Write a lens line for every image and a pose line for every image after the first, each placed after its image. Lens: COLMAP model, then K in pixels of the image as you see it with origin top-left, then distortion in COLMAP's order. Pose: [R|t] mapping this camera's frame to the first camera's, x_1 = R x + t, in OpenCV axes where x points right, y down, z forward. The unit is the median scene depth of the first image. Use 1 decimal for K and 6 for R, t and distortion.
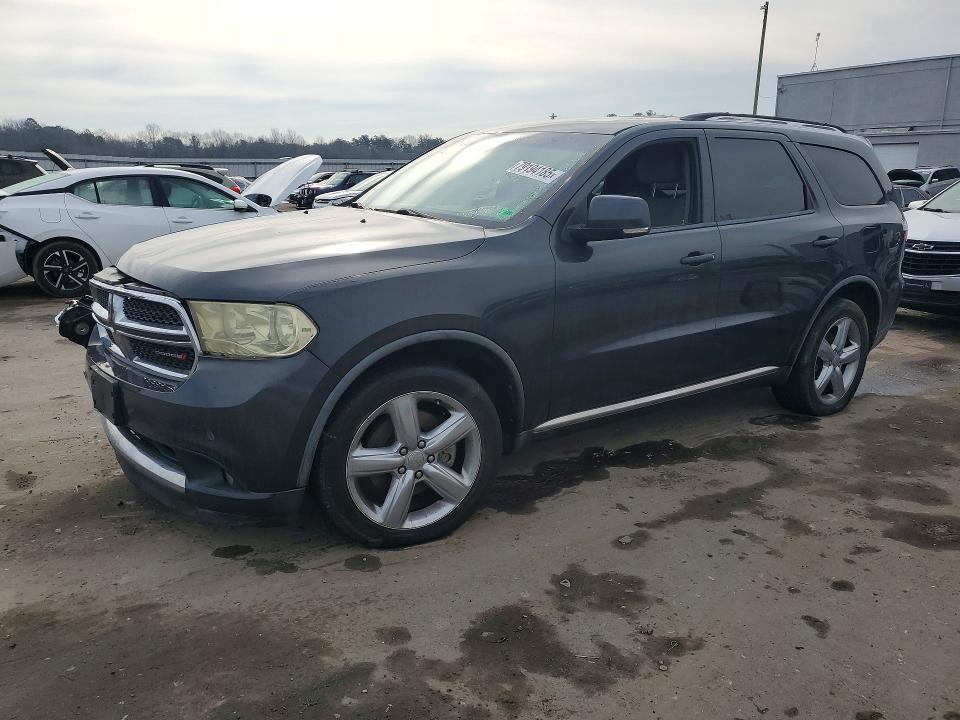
lens RADIAL K [[737.5, 0, 466.1], [0, 737.5, 359.3], [0, 0, 1]] dist [-0.003523, 0.031544]
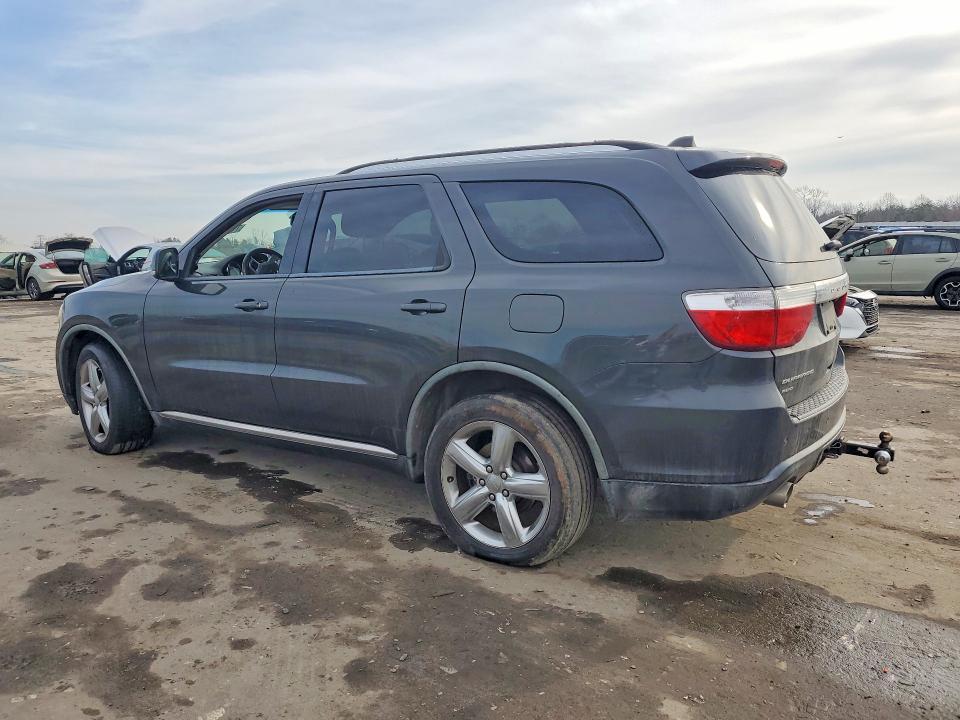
lens RADIAL K [[737.5, 0, 466.1], [0, 737.5, 359.3], [0, 0, 1]] dist [-0.003523, 0.031544]
pose [[0.337402, 0.154766, -0.928551, 1.585611], [-0.188358, 0.977544, 0.094490, -0.243623], [0.922324, 0.143019, 0.358977, 1.017558]]
